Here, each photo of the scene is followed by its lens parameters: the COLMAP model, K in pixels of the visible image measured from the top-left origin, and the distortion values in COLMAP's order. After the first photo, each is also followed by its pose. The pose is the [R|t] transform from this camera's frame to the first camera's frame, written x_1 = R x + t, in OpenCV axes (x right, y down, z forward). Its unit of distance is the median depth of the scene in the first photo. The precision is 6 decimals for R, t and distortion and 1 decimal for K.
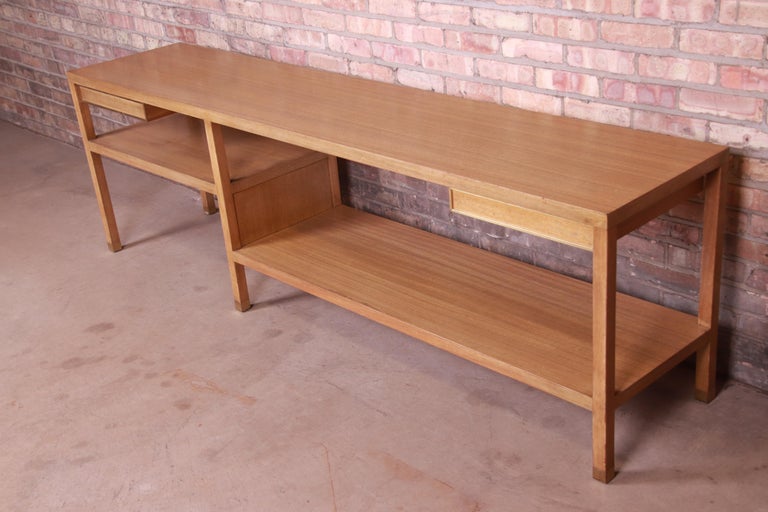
lens RADIAL K [[1050.5, 0, 389.6], [0, 1050.5, 272.6], [0, 0, 1]] dist [0.198792, 0.000000]
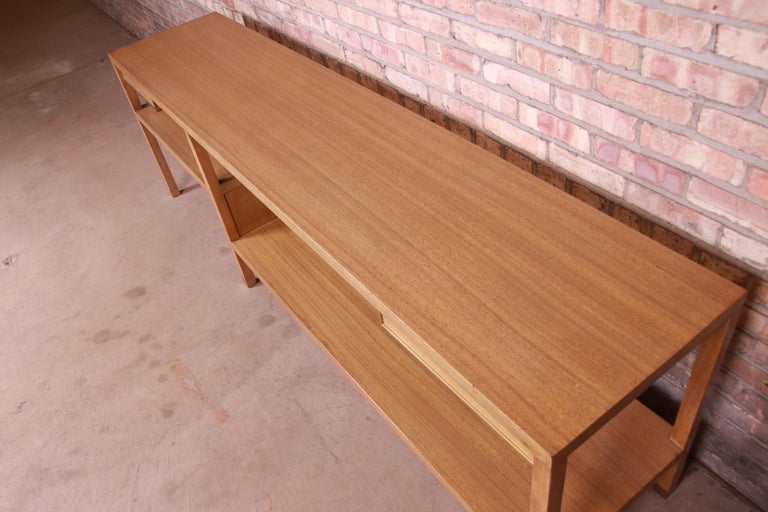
lens RADIAL K [[623.5, 0, 380.8], [0, 623.5, 264.3], [0, 0, 1]] dist [-0.071640, 0.046759]
pose [[0.986532, 0.060047, -0.152150, 0.111248], [-0.011664, 0.953638, 0.300731, -0.215194], [0.163154, -0.294906, 0.941494, 0.481538]]
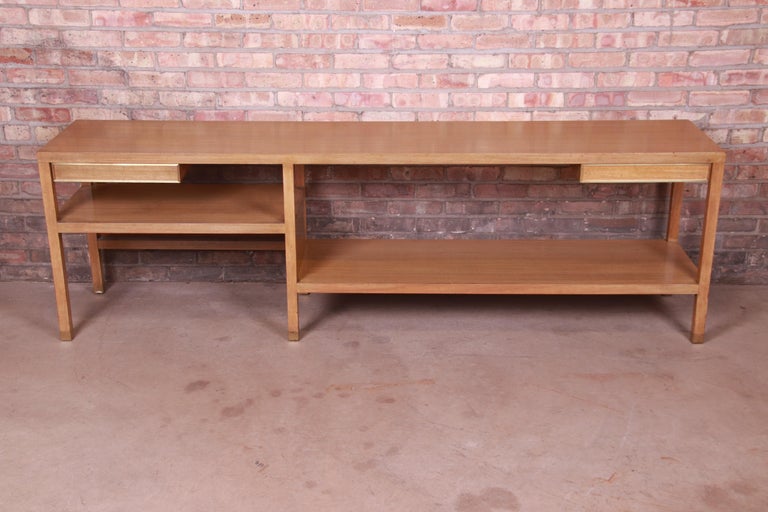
lens RADIAL K [[1050.5, 0, 390.6], [0, 1050.5, 267.2], [0, 0, 1]] dist [0.198792, 0.000000]
pose [[0.698337, -0.170411, 0.695188, -0.948351], [0.253738, 0.967109, -0.017820, 0.008968], [-0.669285, 0.188840, 0.718607, 0.165977]]
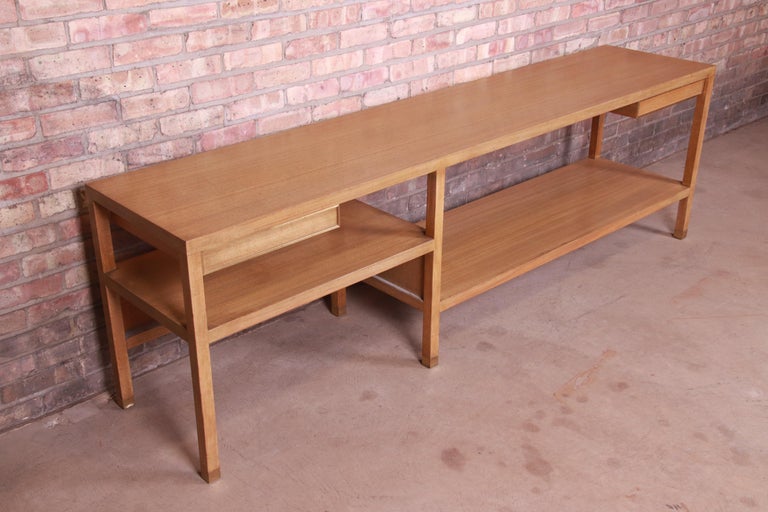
lens RADIAL K [[902.8, 0, 380.0], [0, 902.8, 262.9], [0, 0, 1]] dist [0.116196, 0.000000]
pose [[0.031647, -0.364320, 0.930736, -1.007887], [0.429326, 0.845875, 0.316505, -0.372266], [-0.902595, 0.389573, 0.183182, 1.003986]]
